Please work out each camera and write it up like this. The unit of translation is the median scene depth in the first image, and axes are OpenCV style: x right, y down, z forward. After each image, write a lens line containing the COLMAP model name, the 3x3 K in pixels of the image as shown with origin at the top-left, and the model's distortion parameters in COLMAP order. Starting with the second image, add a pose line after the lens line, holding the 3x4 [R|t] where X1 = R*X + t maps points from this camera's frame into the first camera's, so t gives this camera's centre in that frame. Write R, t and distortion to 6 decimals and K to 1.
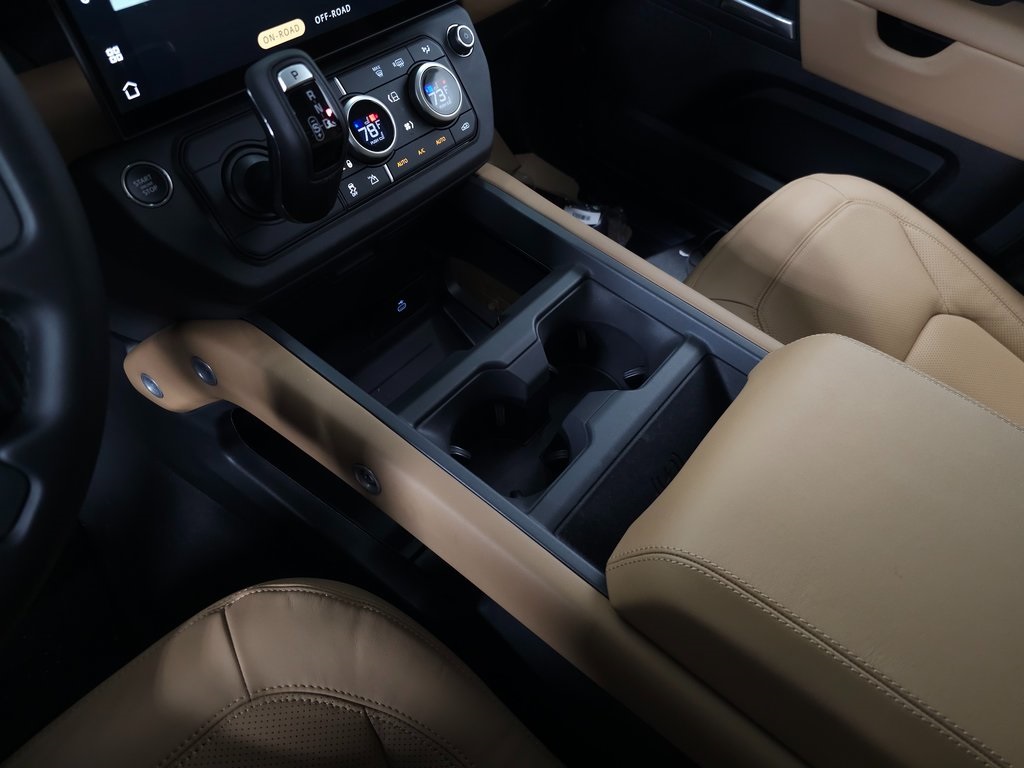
lens RADIAL K [[698.1, 0, 513.6], [0, 698.1, 377.0], [0, 0, 1]] dist [0.045979, -0.055873]
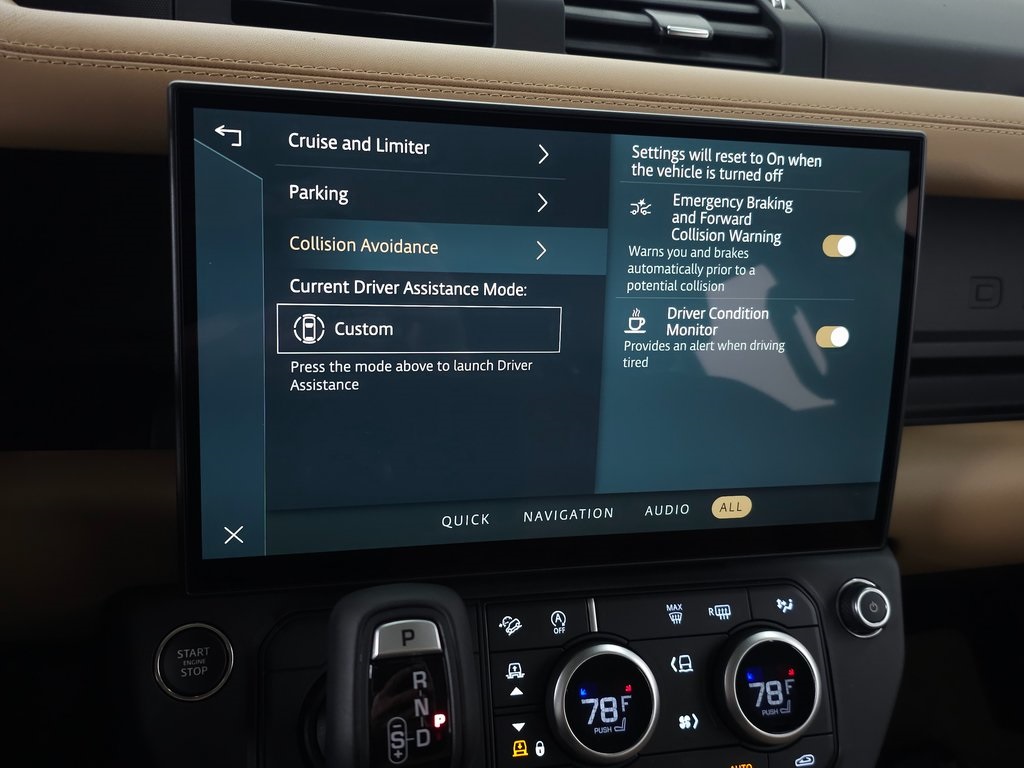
lens RADIAL K [[961.1, 0, 518.3], [0, 961.1, 375.7], [0, 0, 1]] dist [0.012693, 0.000000]
pose [[0.794576, 0.292890, -0.531850, 0.061363], [-0.499715, 0.813004, -0.298846, -0.290453], [0.344867, 0.503229, 0.792356, 0.244029]]
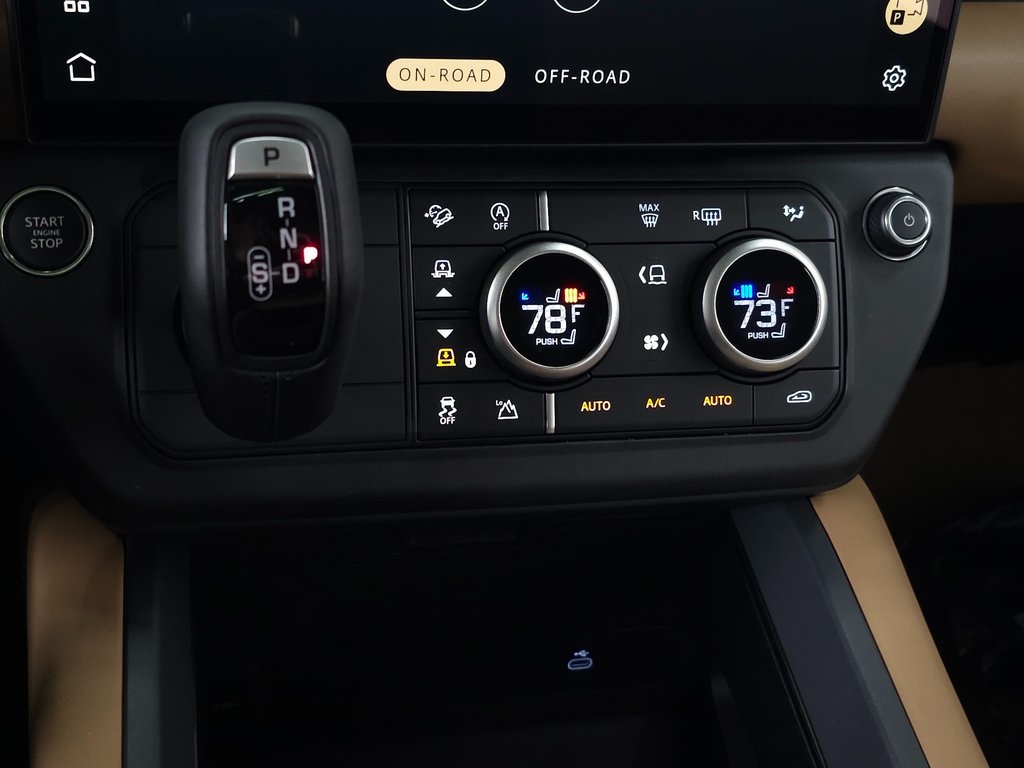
lens RADIAL K [[1322.4, 0, 522.0], [0, 1322.4, 368.6], [0, 0, 1]] dist [0.095323, 0.000000]
pose [[0.761807, 0.430792, -0.483807, 0.196676], [-0.531886, 0.842280, -0.087527, -0.228544], [0.369795, 0.324009, 0.870787, 0.254771]]
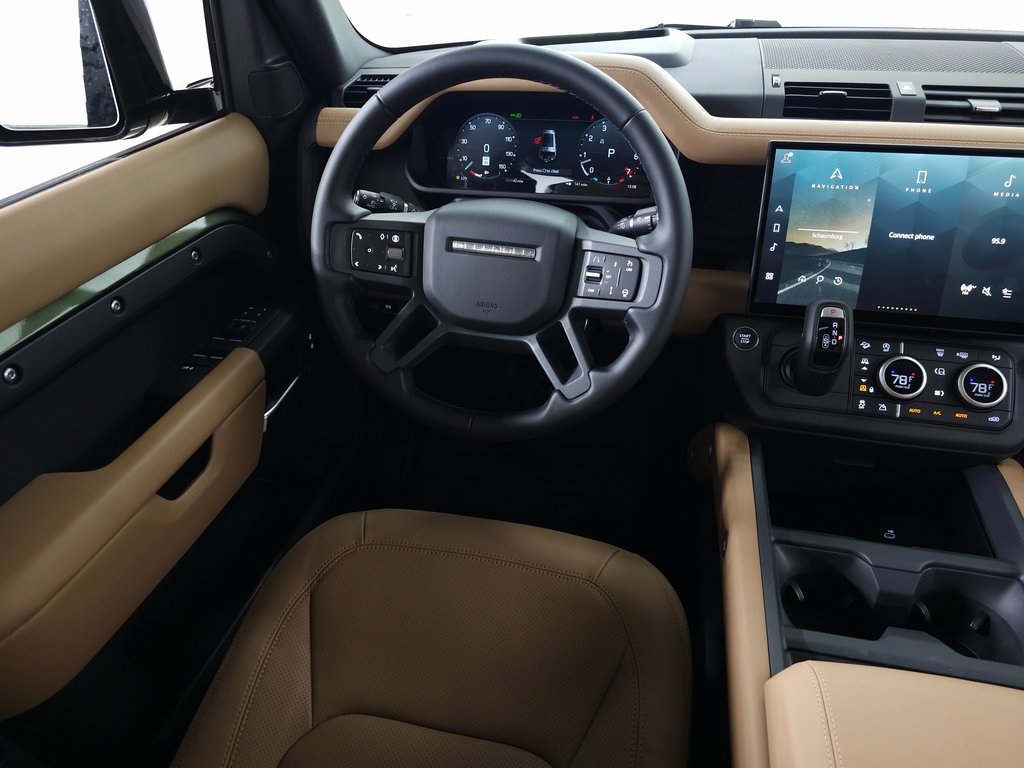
lens RADIAL K [[698.1, 0, 508.3], [0, 698.1, 377.5], [0, 0, 1]] dist [0.045979, -0.055873]
pose [[0.419537, 0.399941, -0.814884, 0.591944], [-0.661913, 0.749098, 0.026872, 0.127401], [0.621176, 0.528109, 0.579000, -0.303417]]
